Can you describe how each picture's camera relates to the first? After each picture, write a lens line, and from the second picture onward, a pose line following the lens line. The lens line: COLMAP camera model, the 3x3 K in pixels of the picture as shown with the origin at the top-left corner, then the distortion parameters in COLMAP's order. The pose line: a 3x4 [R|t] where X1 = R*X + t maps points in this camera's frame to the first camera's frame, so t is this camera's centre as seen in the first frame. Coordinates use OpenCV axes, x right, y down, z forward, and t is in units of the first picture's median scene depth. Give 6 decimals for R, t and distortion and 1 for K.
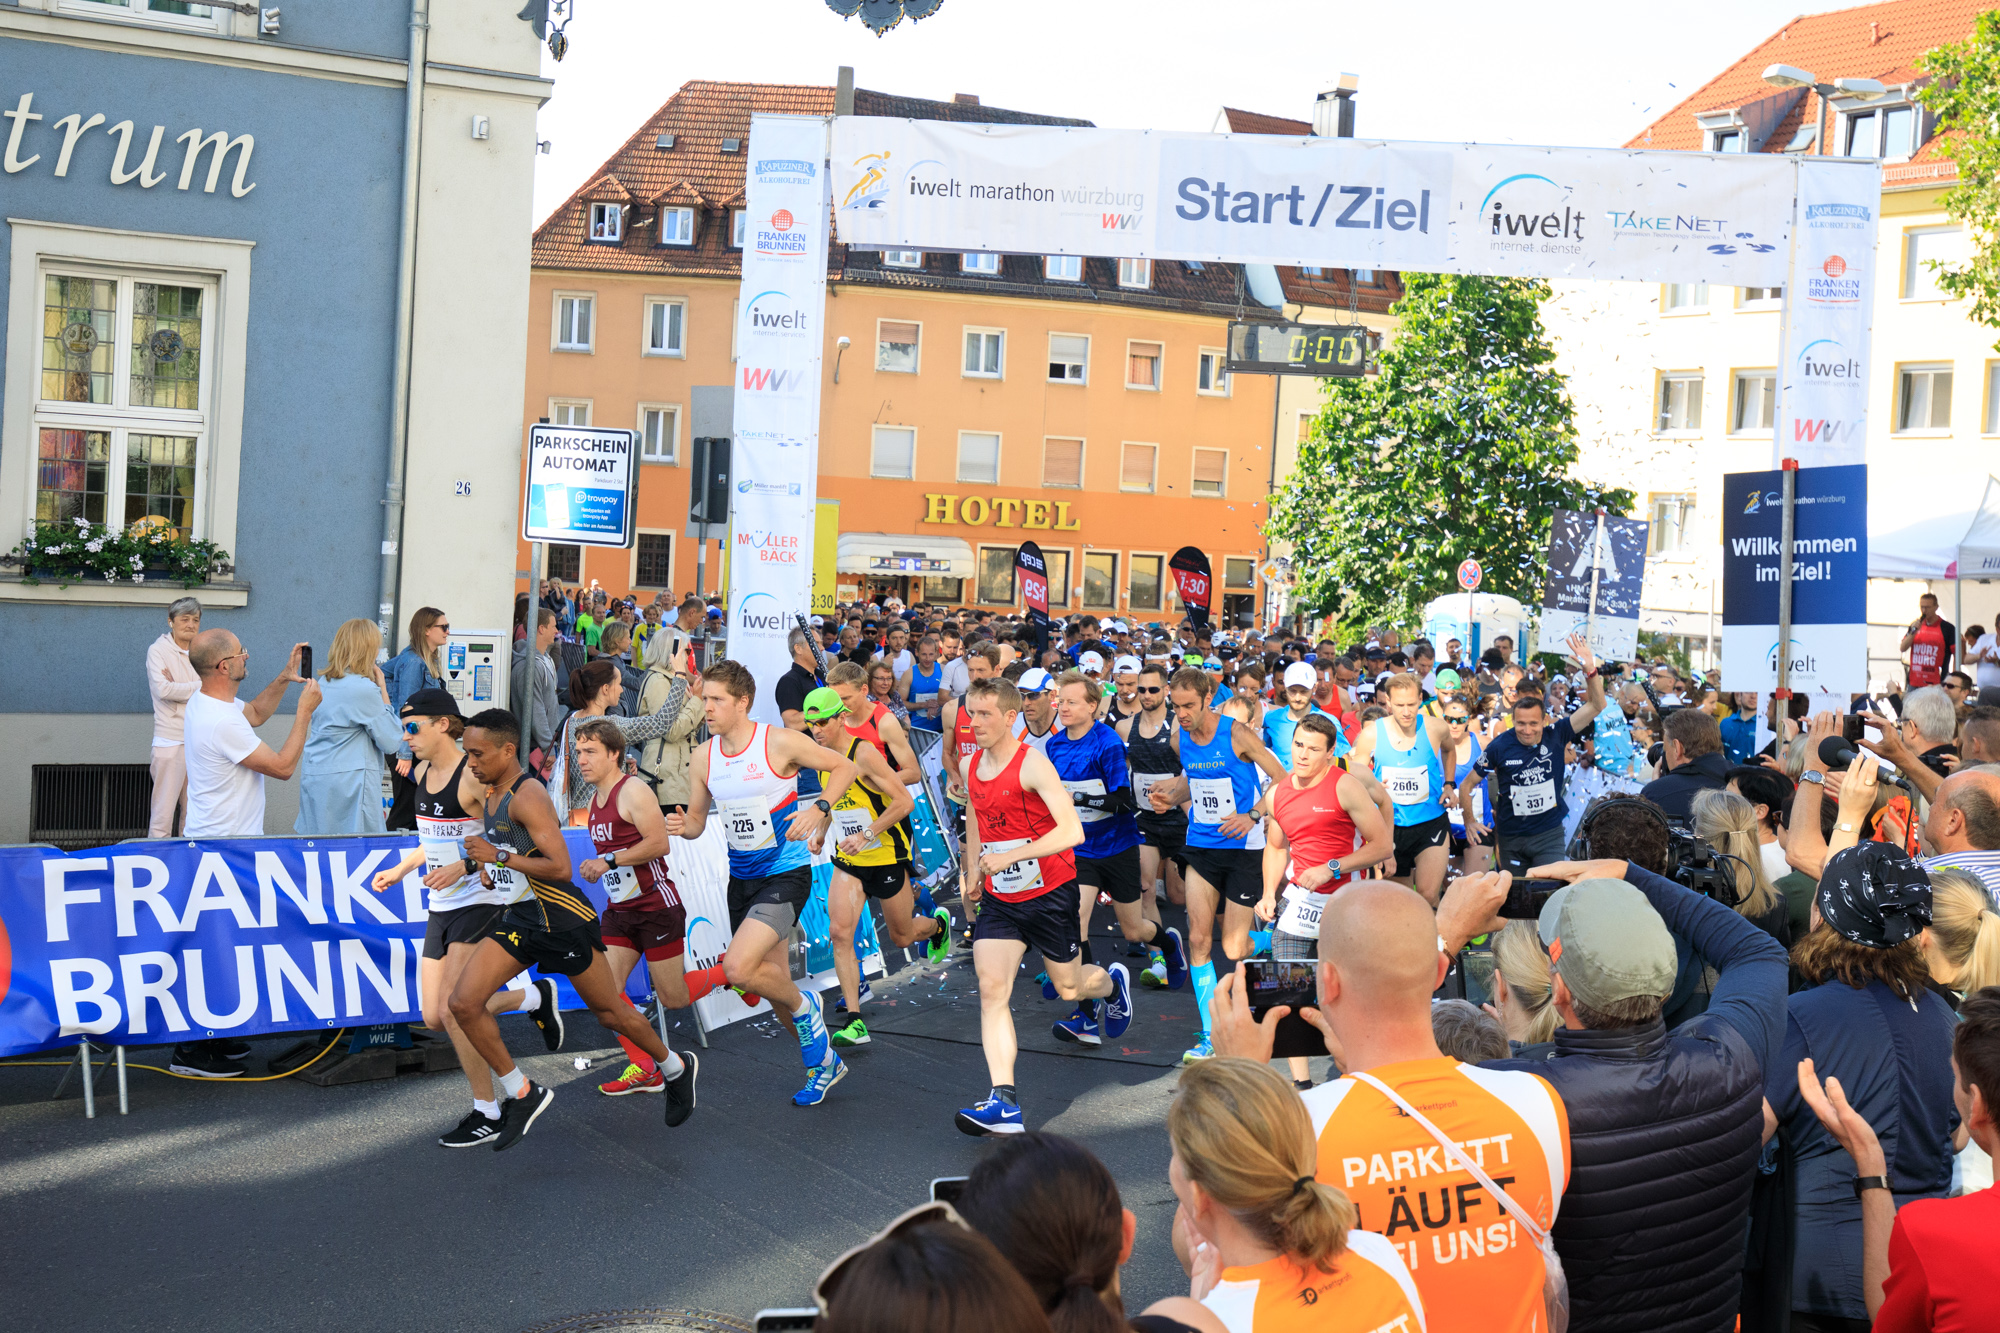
lens RADIAL K [[2053.5, 0, 948.2], [0, 2053.5, 691.0], [0, 0, 1]] dist [0.039772, -0.000274]
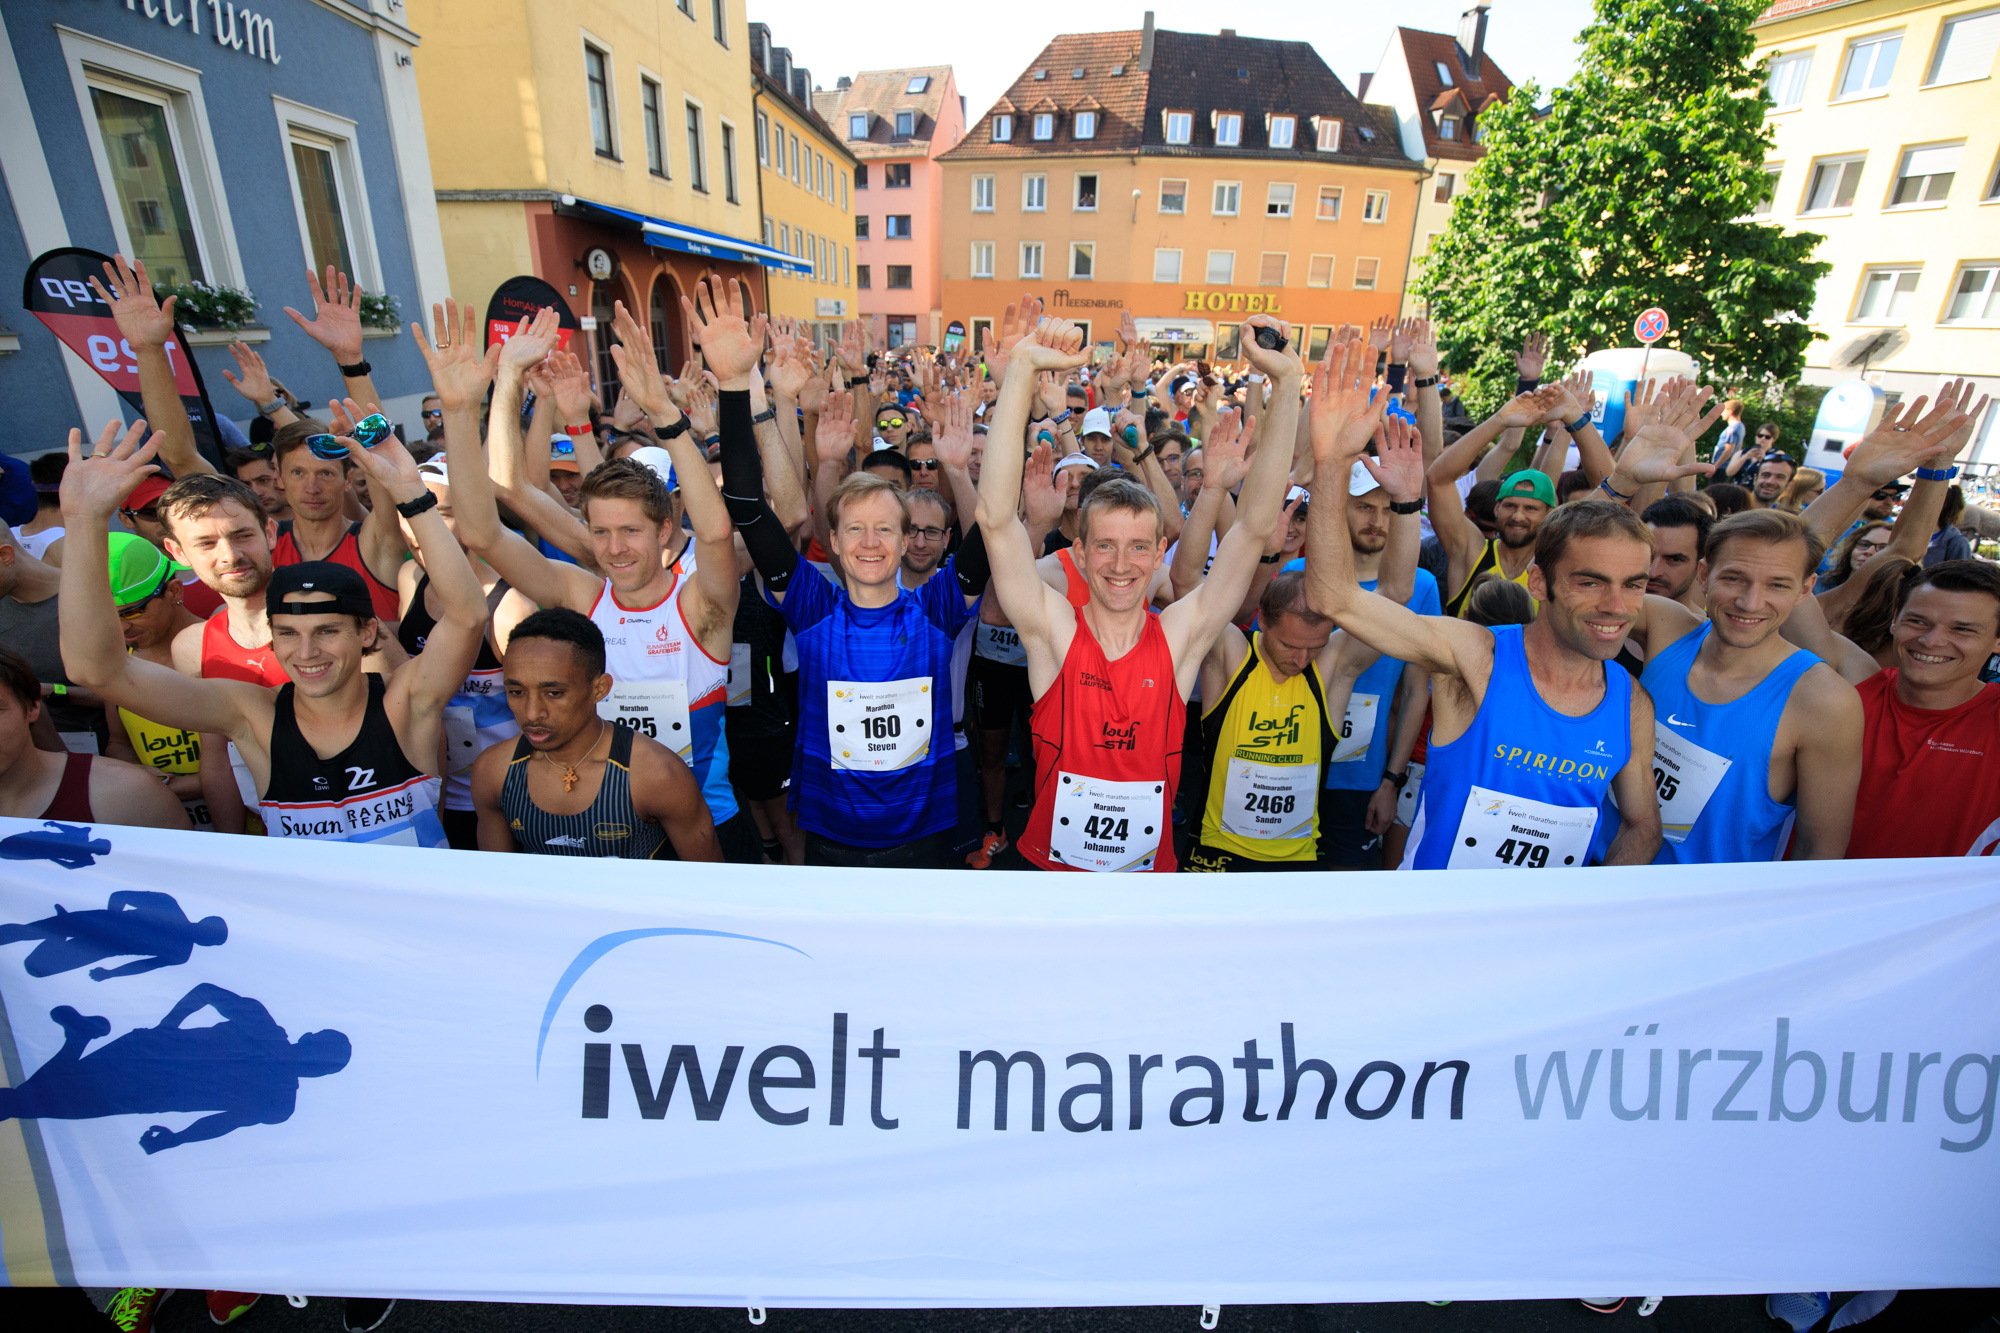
lens RADIAL K [[882.8, 0, 1000.0], [0, 882.8, 666.5], [0, 0, 1]] dist [-0.025163, 0.001036]
pose [[0.970133, 0.061363, -0.234685, 0.028800], [0.008938, 0.957776, 0.287377, -0.009737], [0.242410, -0.280891, 0.928621, 0.205916]]
